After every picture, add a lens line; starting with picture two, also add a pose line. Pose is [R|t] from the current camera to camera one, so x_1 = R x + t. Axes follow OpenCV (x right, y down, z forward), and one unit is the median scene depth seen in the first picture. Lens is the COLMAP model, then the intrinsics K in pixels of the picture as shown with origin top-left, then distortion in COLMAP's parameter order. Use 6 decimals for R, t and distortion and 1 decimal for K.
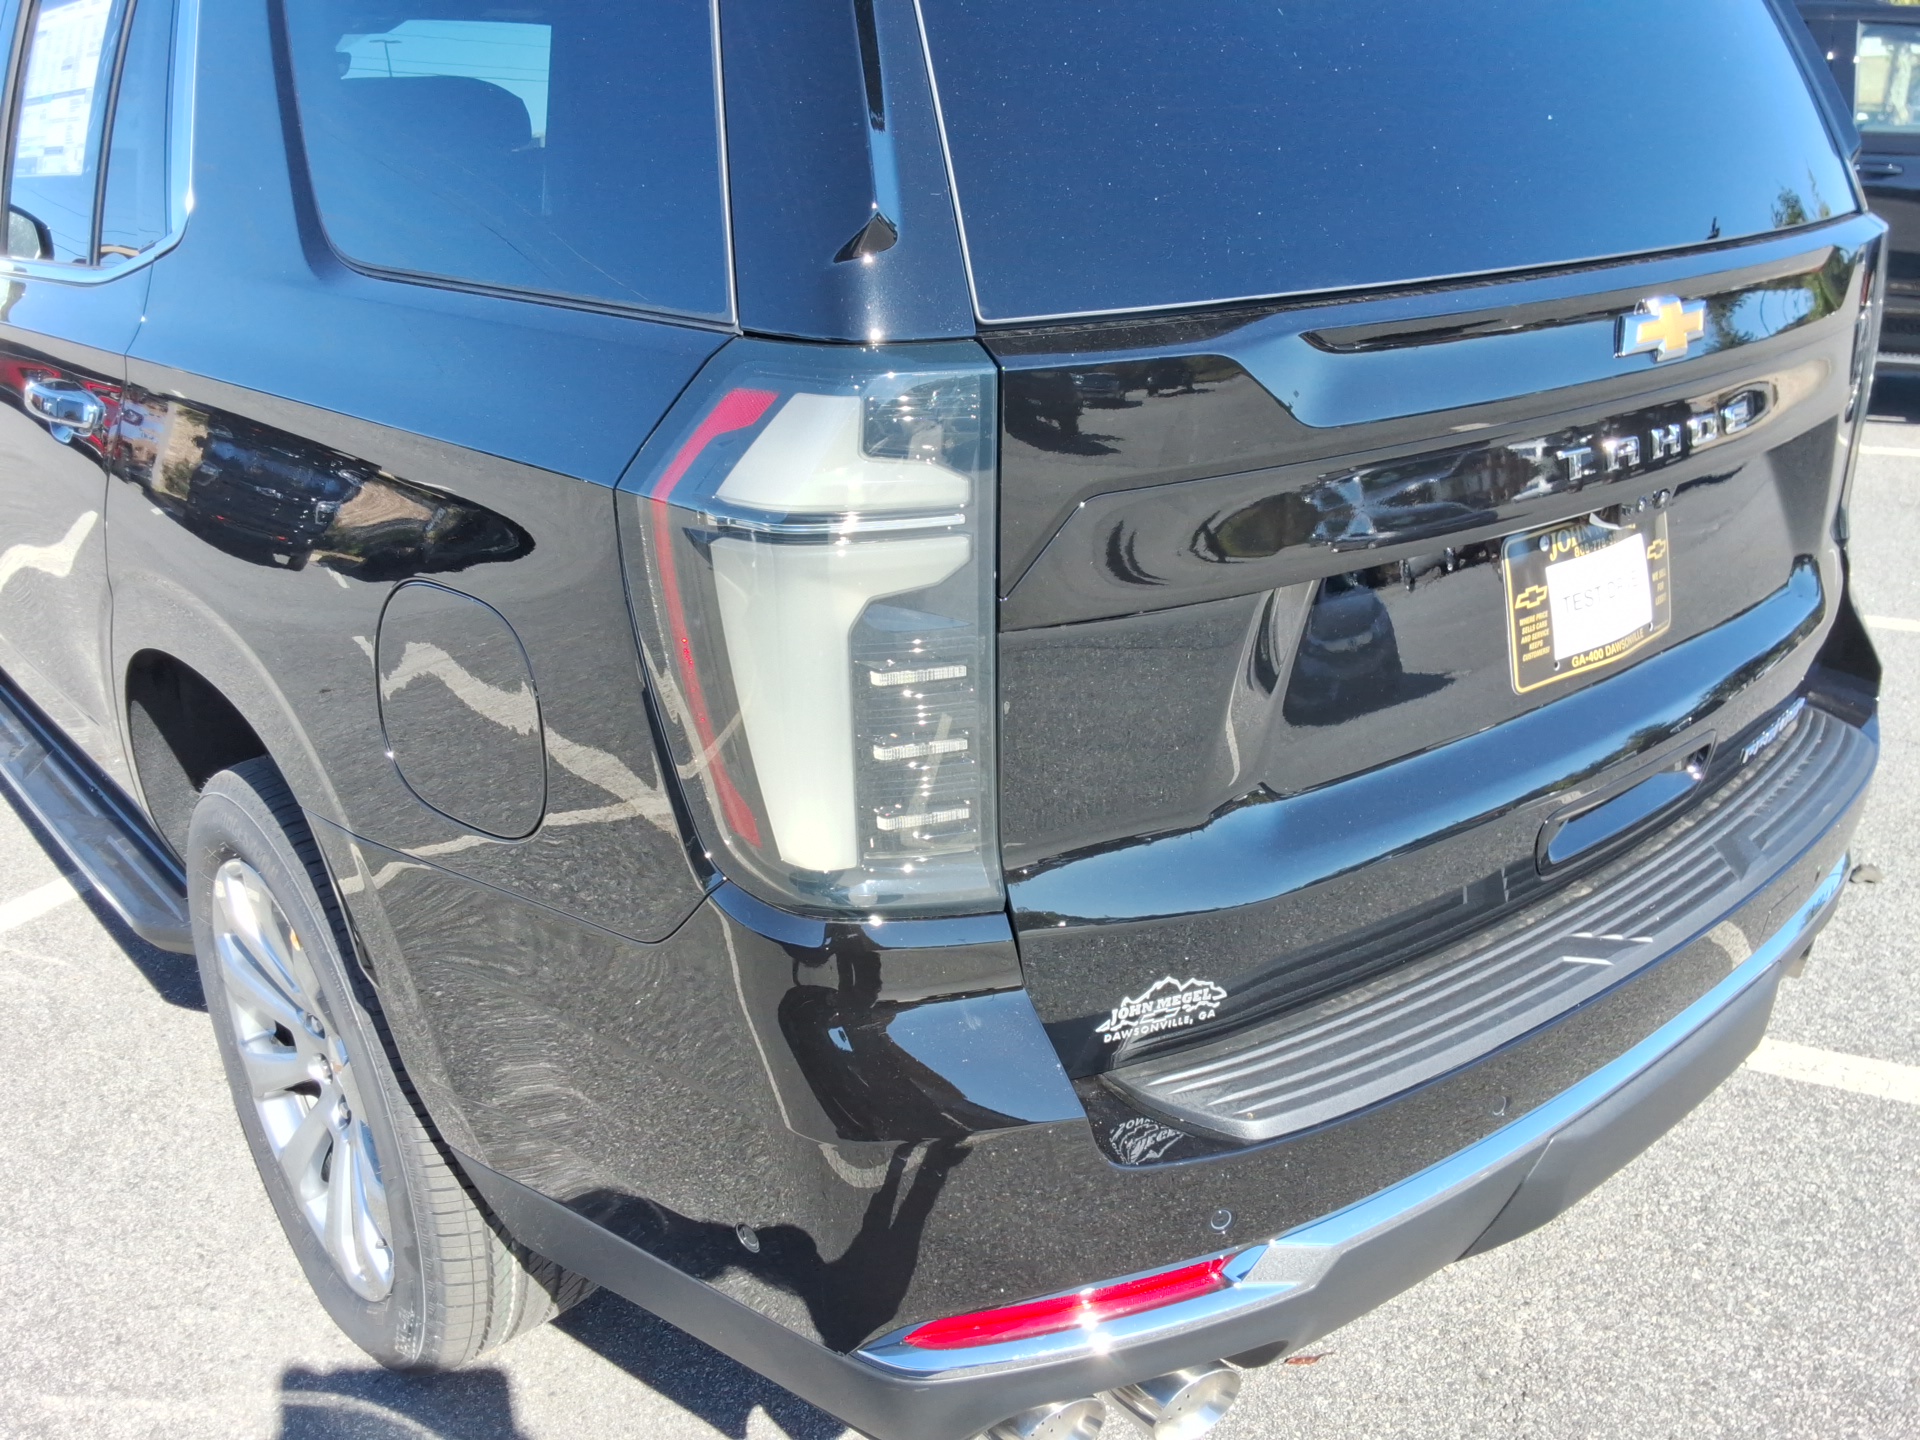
lens RADIAL K [[1542.6, 0, 989.4], [0, 1542.6, 734.1], [0, 0, 1]] dist [0.076663, -0.117227]
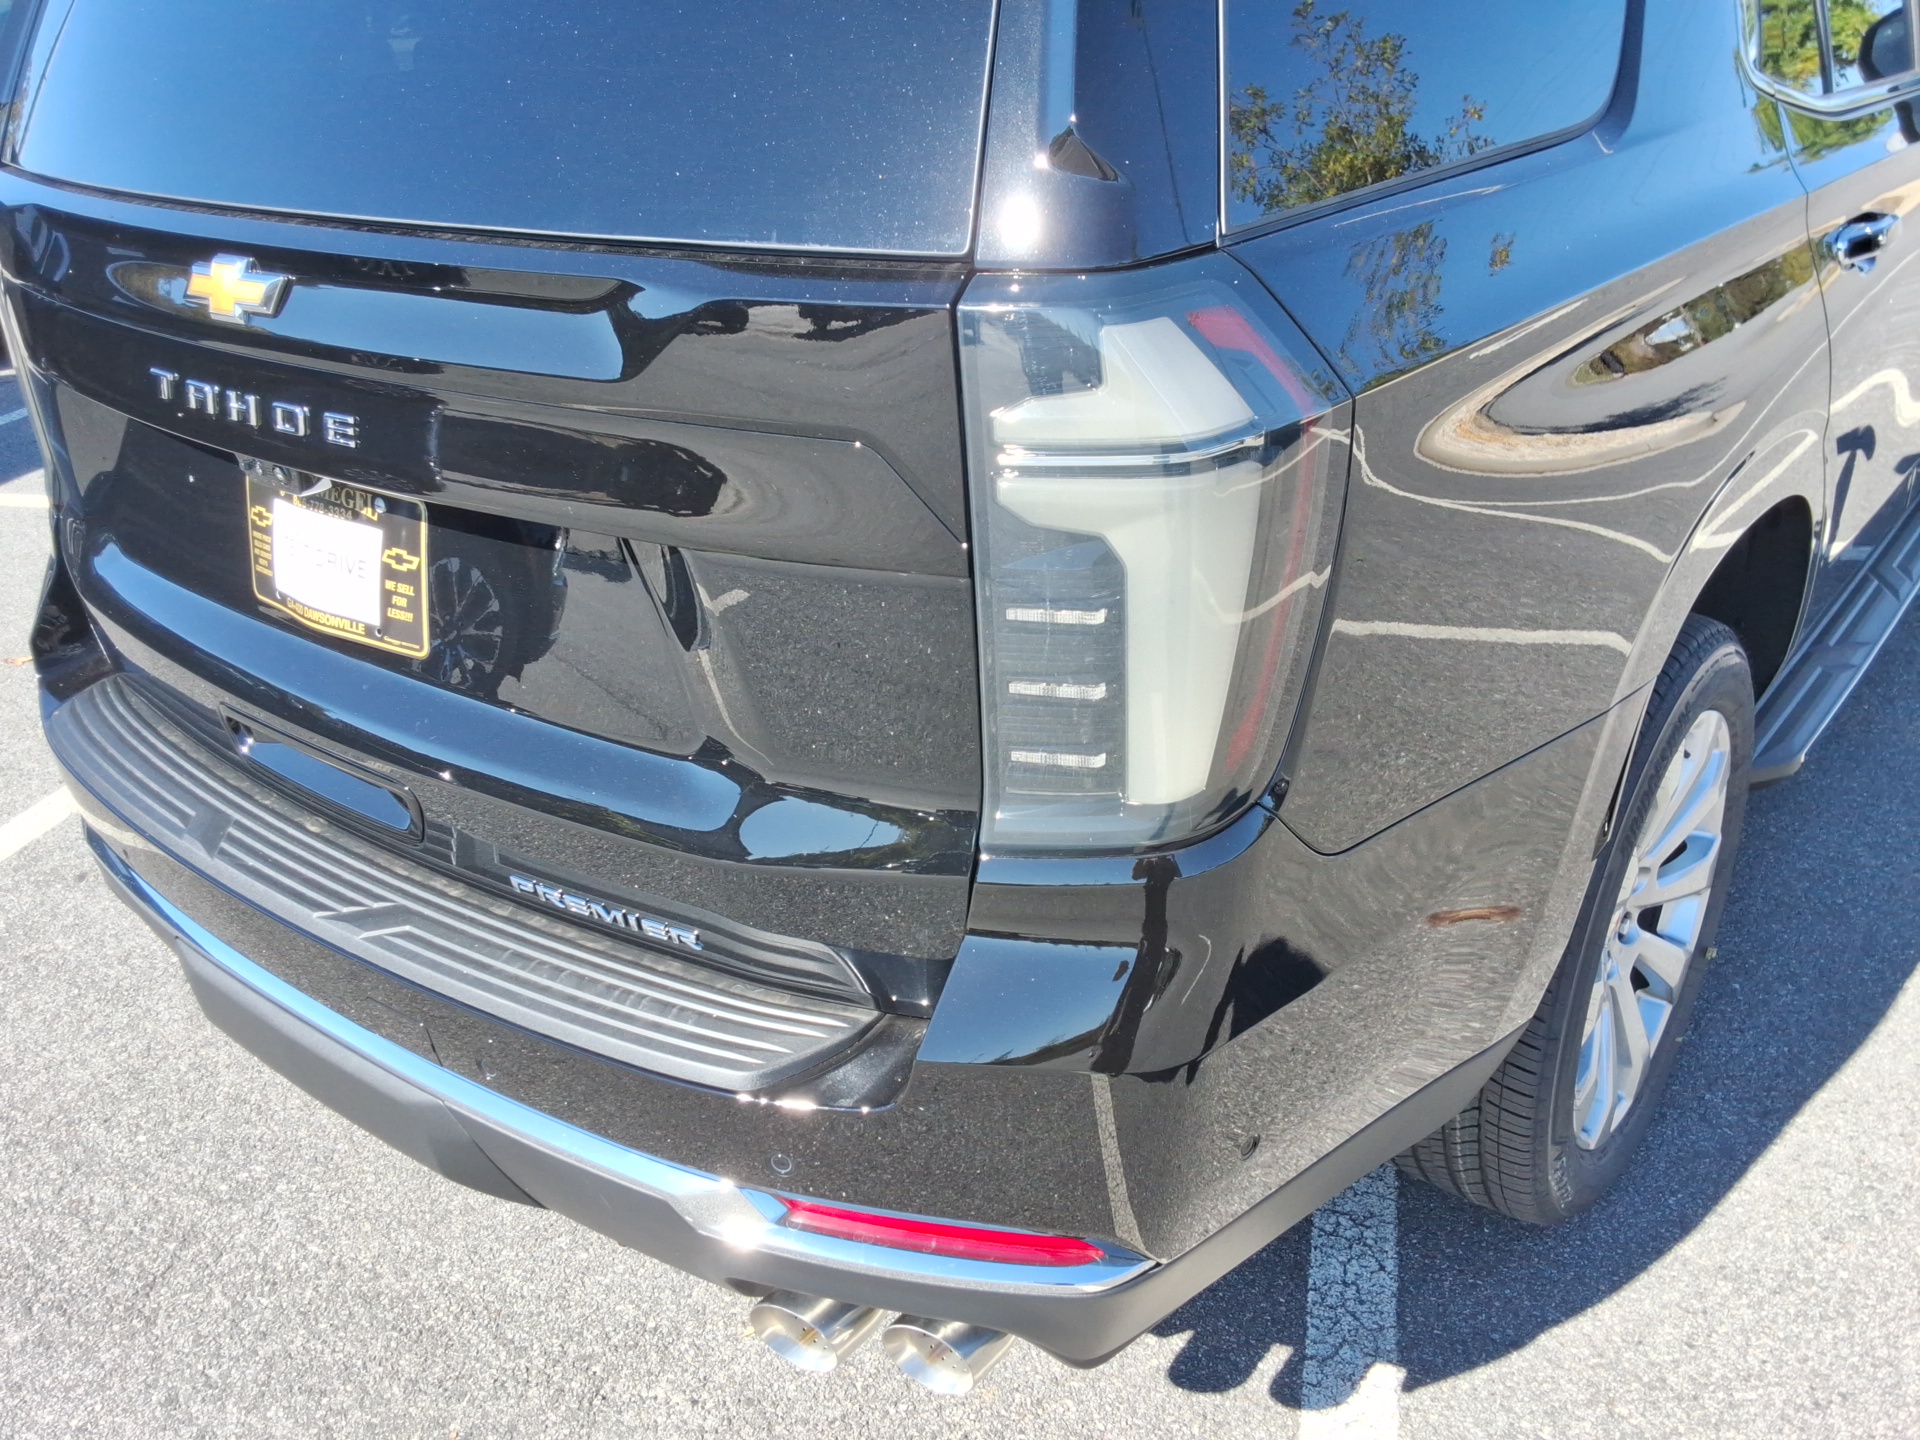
lens RADIAL K [[1542.6, 0, 957.9], [0, 1542.6, 724.4], [0, 0, 1]] dist [0.076663, -0.117227]
pose [[0.178273, 0.444742, -0.877738, 1.290590], [-0.323540, 0.868922, 0.374562, -0.465833], [0.929269, 0.217209, 0.298798, 1.045662]]
